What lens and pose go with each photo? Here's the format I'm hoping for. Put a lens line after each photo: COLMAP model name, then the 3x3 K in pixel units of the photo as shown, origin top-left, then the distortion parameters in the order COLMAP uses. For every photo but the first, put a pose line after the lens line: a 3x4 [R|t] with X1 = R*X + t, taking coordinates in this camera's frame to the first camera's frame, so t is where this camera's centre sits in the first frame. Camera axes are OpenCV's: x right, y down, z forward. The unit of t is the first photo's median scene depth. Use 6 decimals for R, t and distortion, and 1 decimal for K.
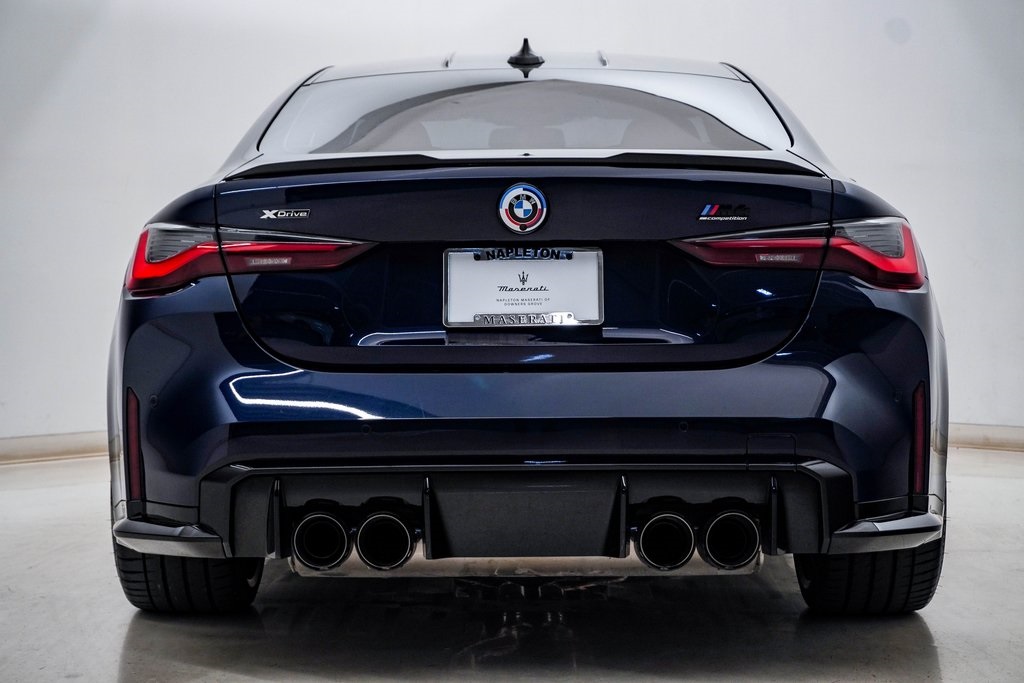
lens RADIAL K [[2190.5, 0, 508.2], [0, 2190.5, 337.4], [0, 0, 1]] dist [0.004583, 0.000000]
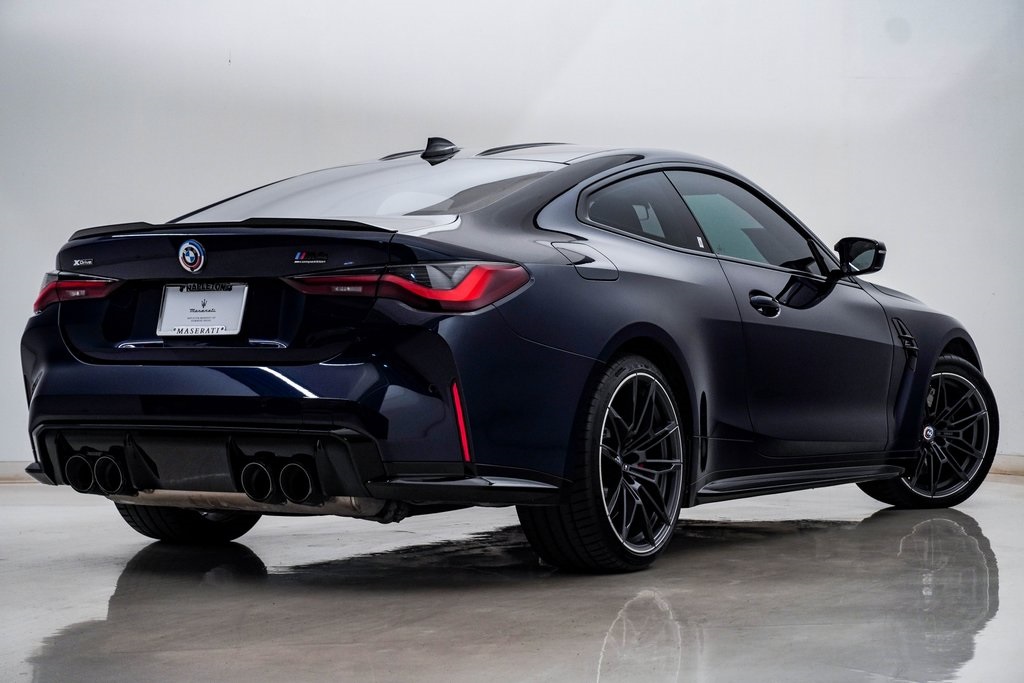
lens RADIAL K [[2190.5, 0, 518.3], [0, 2190.5, 342.8], [0, 0, 1]] dist [0.004583, 0.000000]
pose [[0.868919, 0.007043, -0.494905, 0.933777], [-0.028995, 0.998906, -0.036691, 0.048194], [0.494105, 0.046231, 0.868172, -0.186788]]
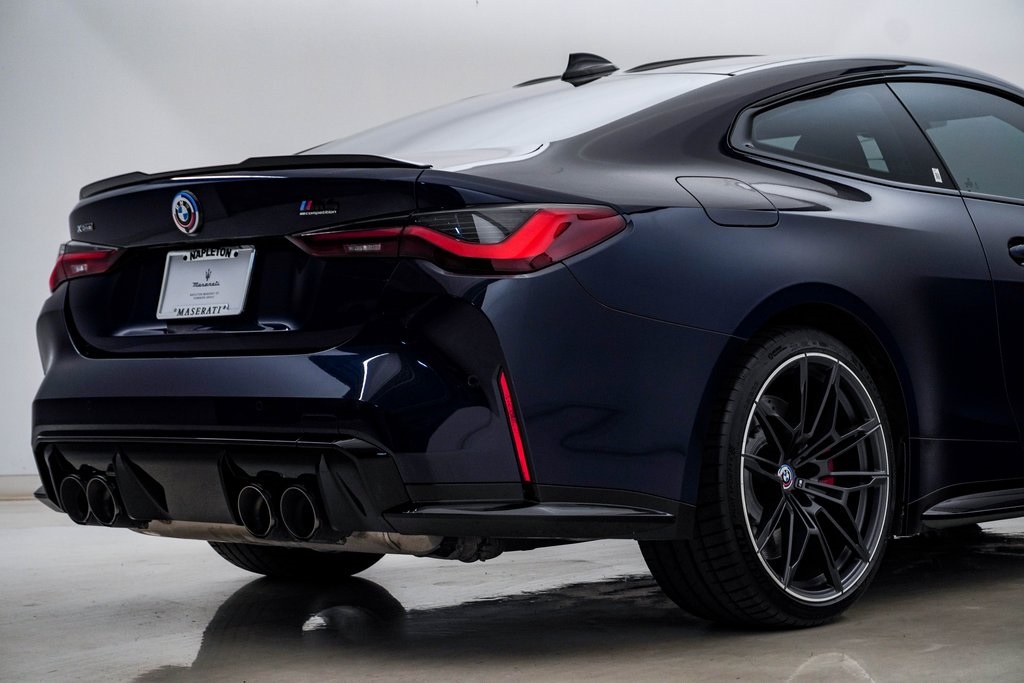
lens RADIAL K [[2190.5, 0, 506.7], [0, 2190.5, 340.6], [0, 0, 1]] dist [0.004583, 0.000000]
pose [[0.728252, -0.011051, -0.685220, 0.896433], [-0.011368, 0.999538, -0.028202, 0.037040], [0.685215, 0.028328, 0.727789, 0.285785]]
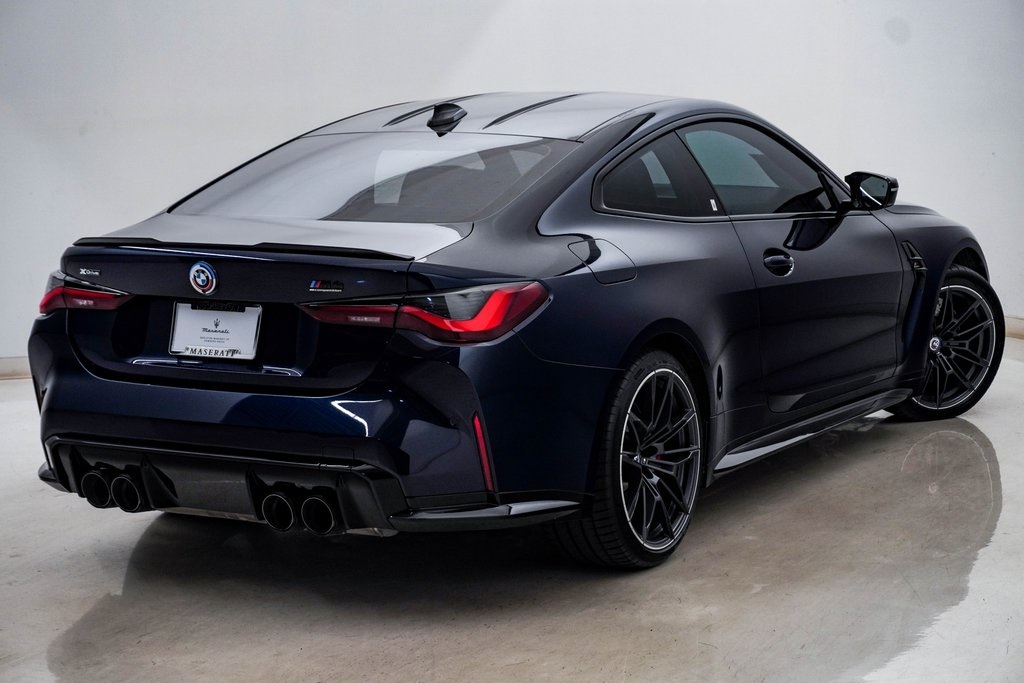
lens RADIAL K [[2190.5, 0, 517.5], [0, 2190.5, 338.1], [0, 0, 1]] dist [0.004583, 0.000000]
pose [[0.876370, 0.059451, -0.477955, 0.885230], [-0.013866, 0.995056, 0.098347, -0.164502], [0.481439, -0.079560, 0.872861, -0.179833]]
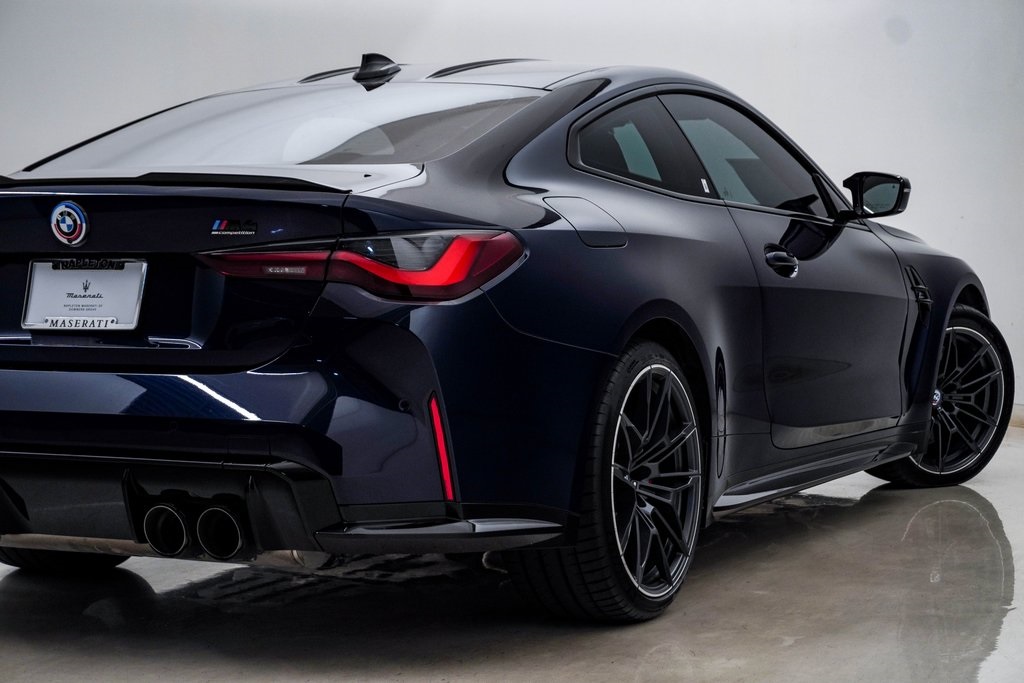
lens RADIAL K [[2190.5, 0, 515.2], [0, 2190.5, 345.3], [0, 0, 1]] dist [0.004583, 0.000000]
pose [[0.904070, 0.024842, -0.426662, 0.679650], [-0.019962, 0.999674, 0.015907, -0.019217], [0.426918, -0.005864, 0.904271, 0.090856]]
